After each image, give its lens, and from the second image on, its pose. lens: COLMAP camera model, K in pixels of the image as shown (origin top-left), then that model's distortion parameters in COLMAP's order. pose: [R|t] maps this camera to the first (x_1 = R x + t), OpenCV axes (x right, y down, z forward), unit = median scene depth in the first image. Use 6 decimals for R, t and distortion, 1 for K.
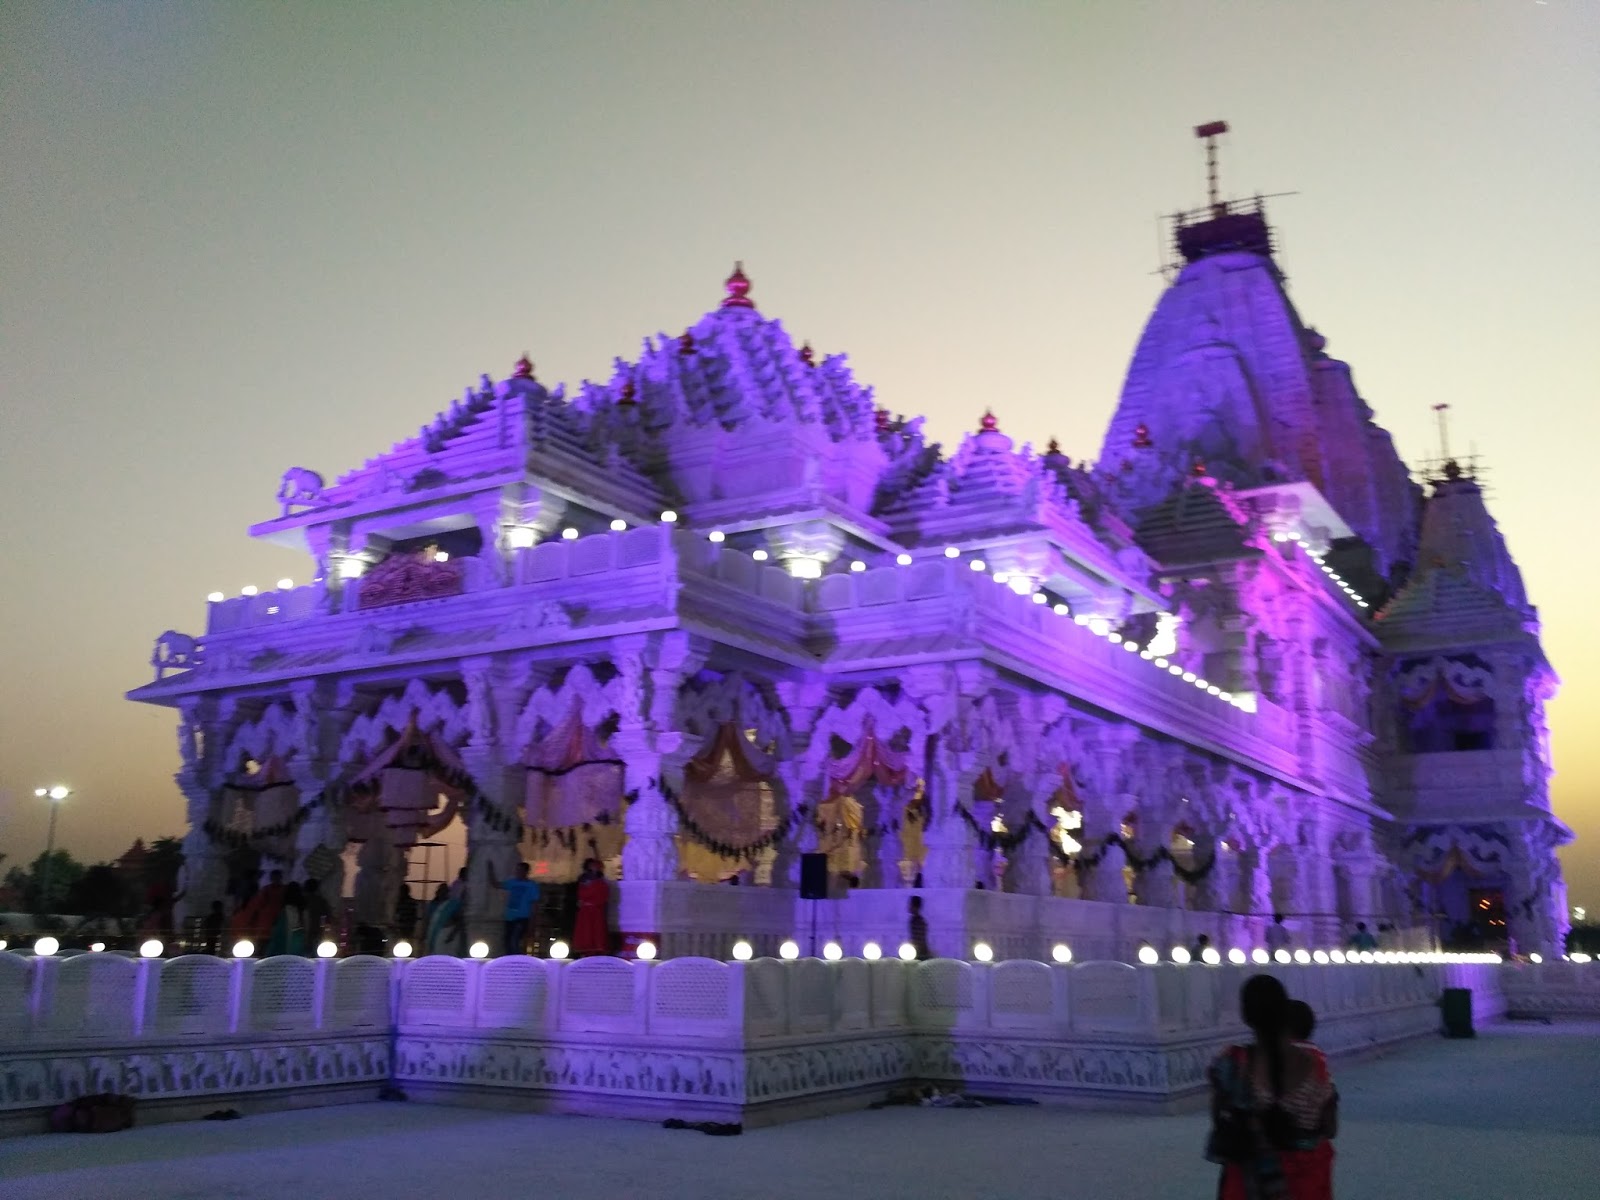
lens RADIAL K [[1395.7, 0, 800.0], [0, 1395.7, 600.0], [0, 0, 1]] dist [0.107323, -0.238328]
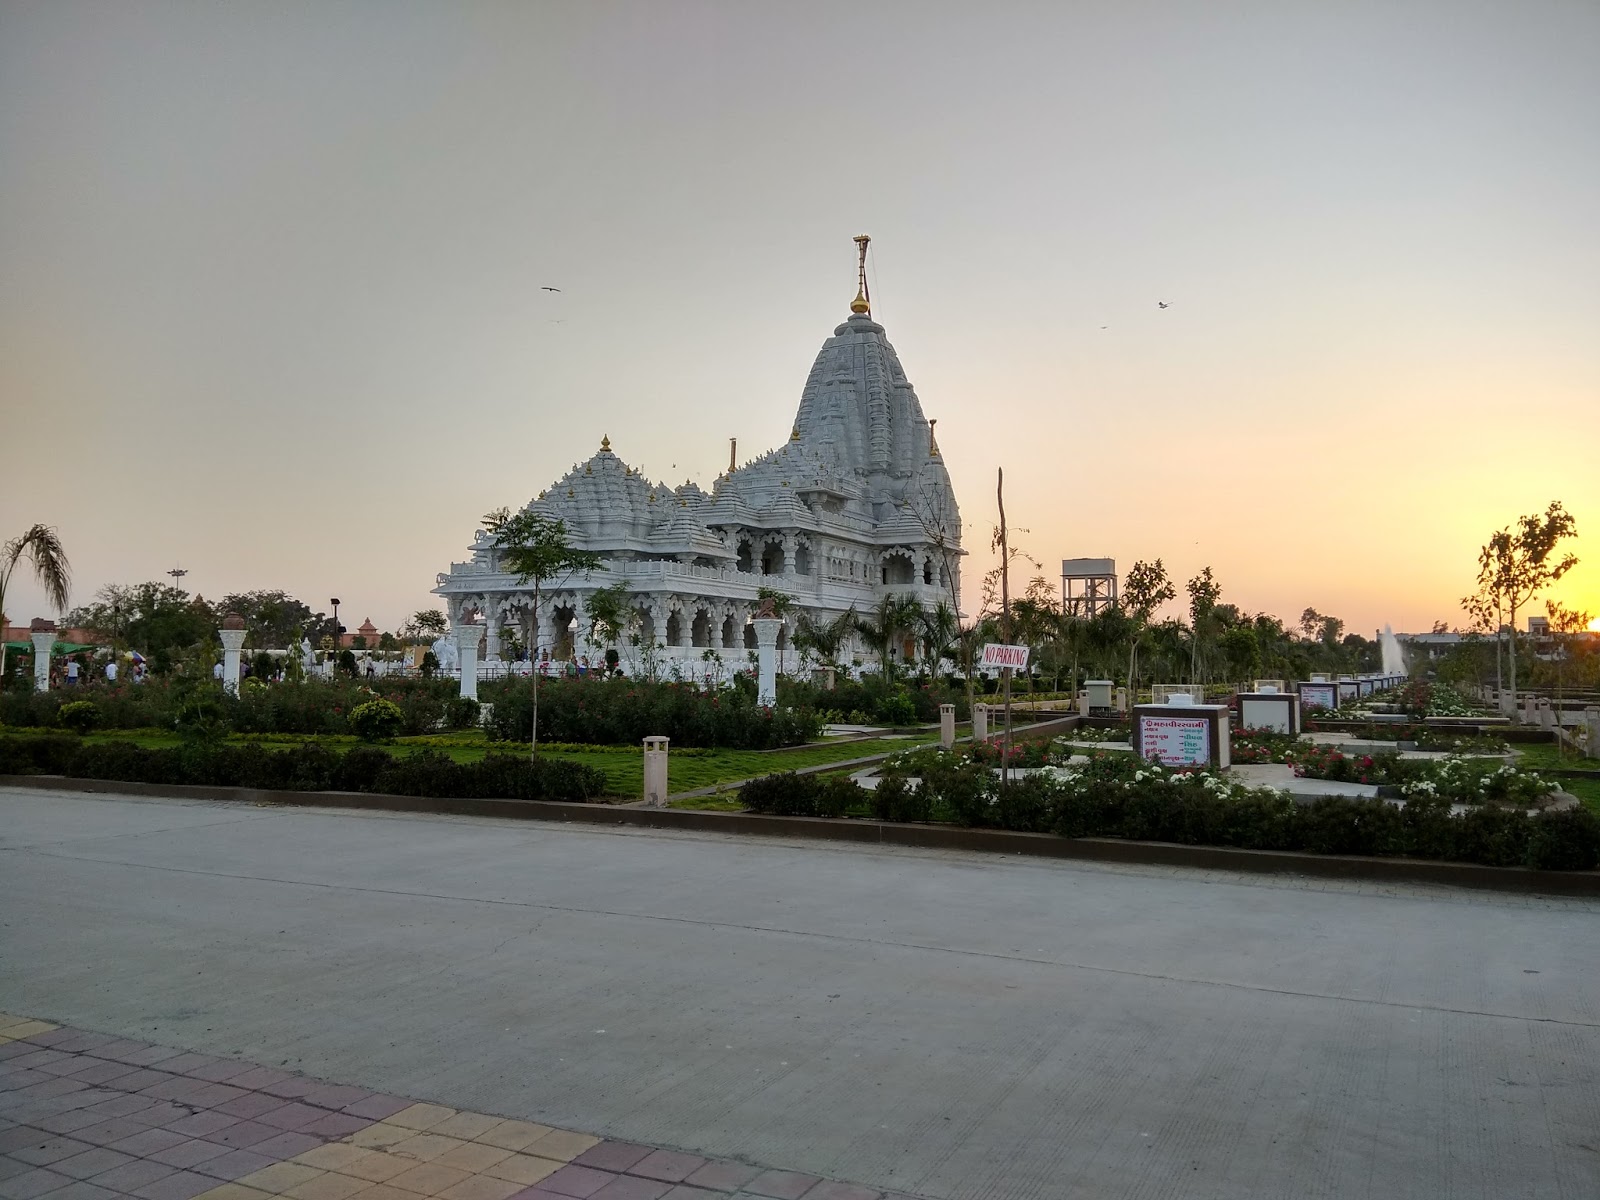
lens RADIAL K [[1384.2, 0, 800.0], [0, 1384.2, 600.0], [0, 0, 1]] dist [0.094437, -0.188504]
pose [[0.996709, -0.001095, 0.081060, 0.160939], [-0.014328, 0.981788, 0.189440, -0.590610], [-0.079791, -0.189978, 0.978541, -2.503251]]
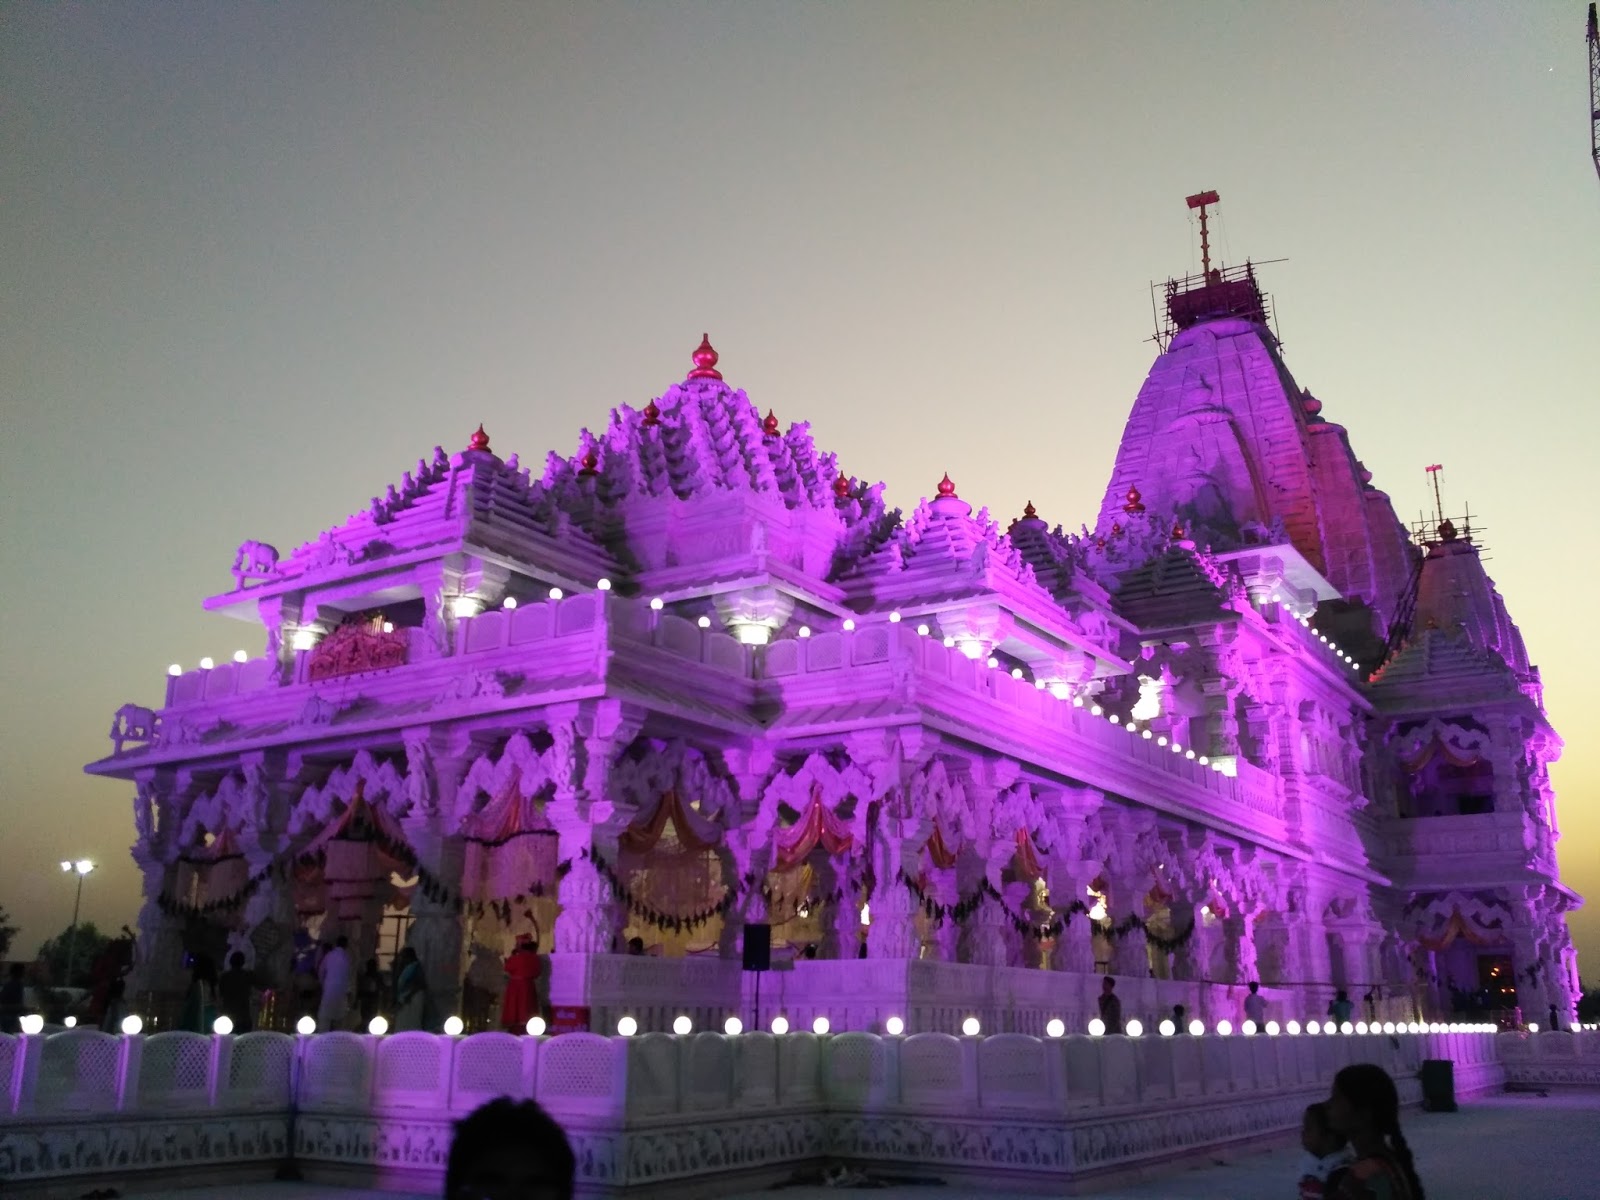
lens RADIAL K [[1384.2, 0, 800.0], [0, 1384.2, 600.0], [0, 0, 1]] dist [0.094437, -0.188504]
pose [[0.999640, -0.011107, -0.024407, 0.059060], [0.009894, 0.998738, -0.049231, 0.001480], [0.024923, 0.048972, 0.998489, 0.010056]]
